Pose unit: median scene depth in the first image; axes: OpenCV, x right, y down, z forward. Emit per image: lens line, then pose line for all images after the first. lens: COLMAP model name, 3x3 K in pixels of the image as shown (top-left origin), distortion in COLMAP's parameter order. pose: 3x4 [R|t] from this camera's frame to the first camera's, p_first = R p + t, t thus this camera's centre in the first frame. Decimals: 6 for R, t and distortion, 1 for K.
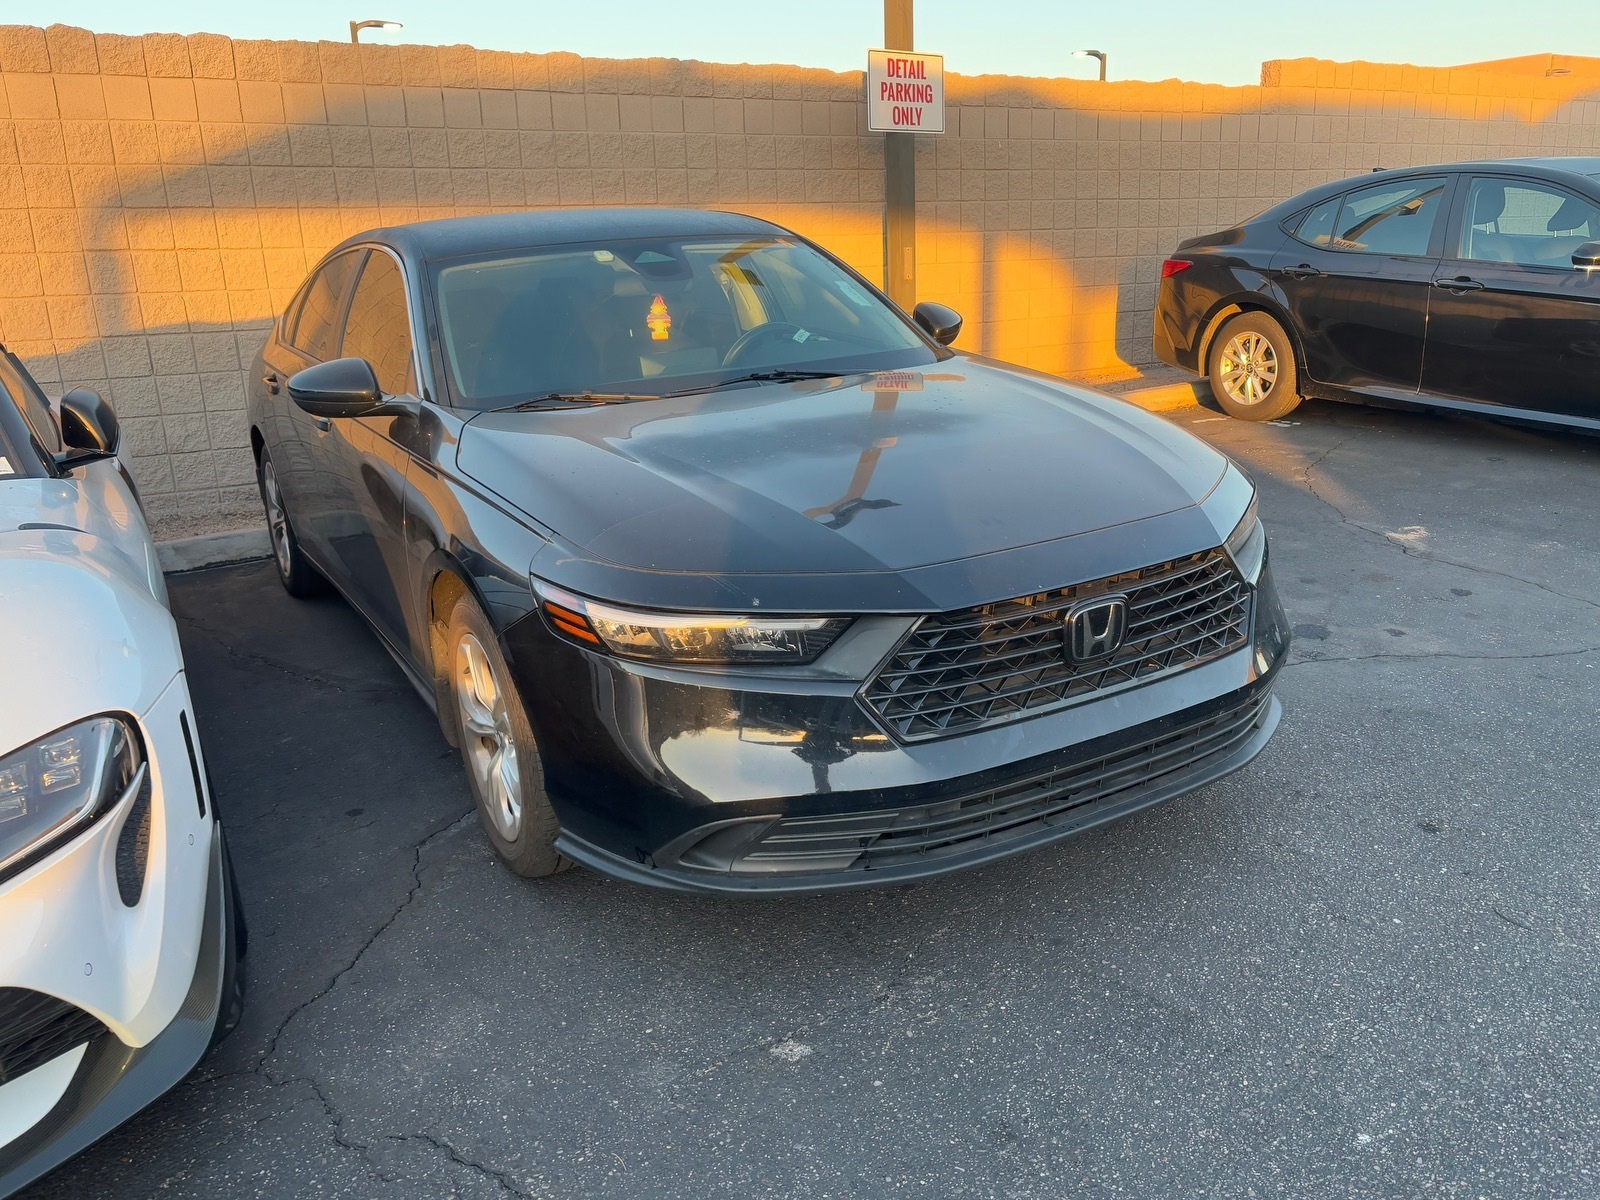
lens RADIAL K [[1241.6, 0, 800.0], [0, 1241.6, 600.0], [0, 0, 1]] dist [-0.005126, -0.007683]
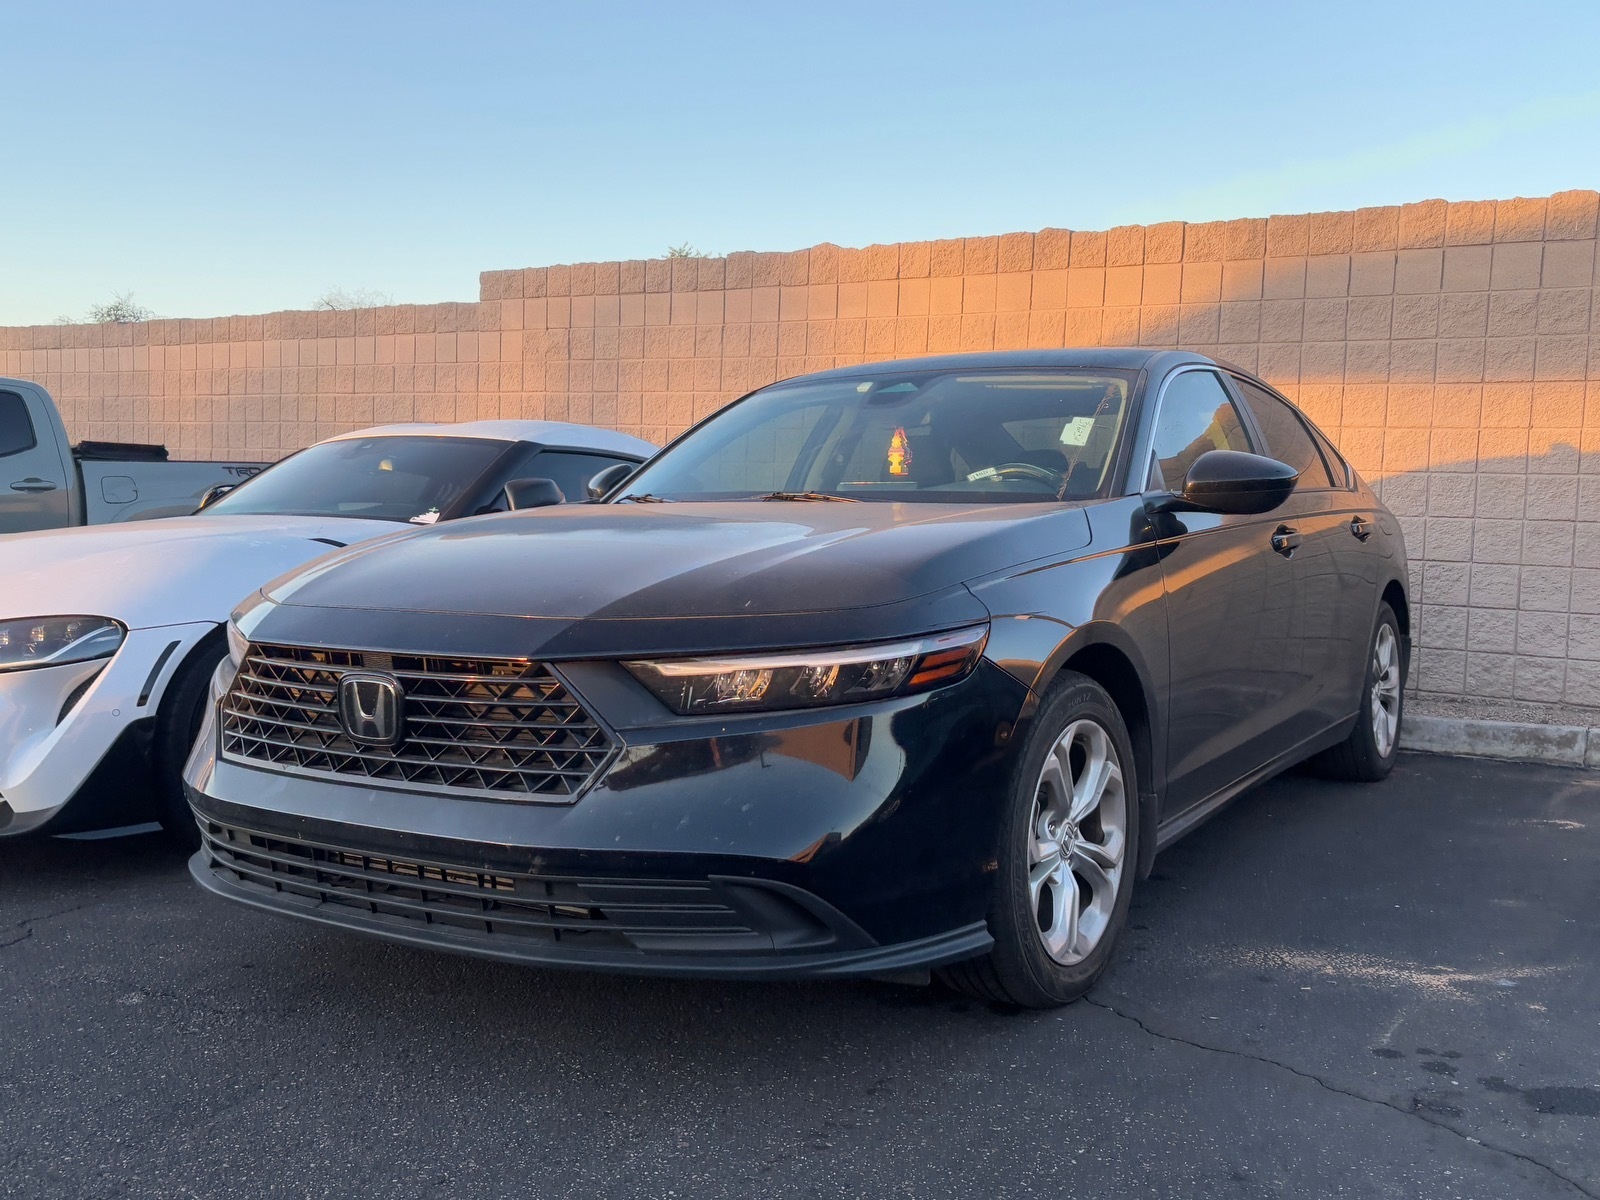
lens RADIAL K [[1444.3, 0, 800.0], [0, 1444.3, 600.0], [0, 0, 1]] dist [0.010164, -0.004643]
pose [[0.480659, 0.108699, -0.870145, 1.206012], [-0.276420, 0.960480, -0.032708, -0.097568], [0.832201, 0.256246, 0.491710, 0.656855]]
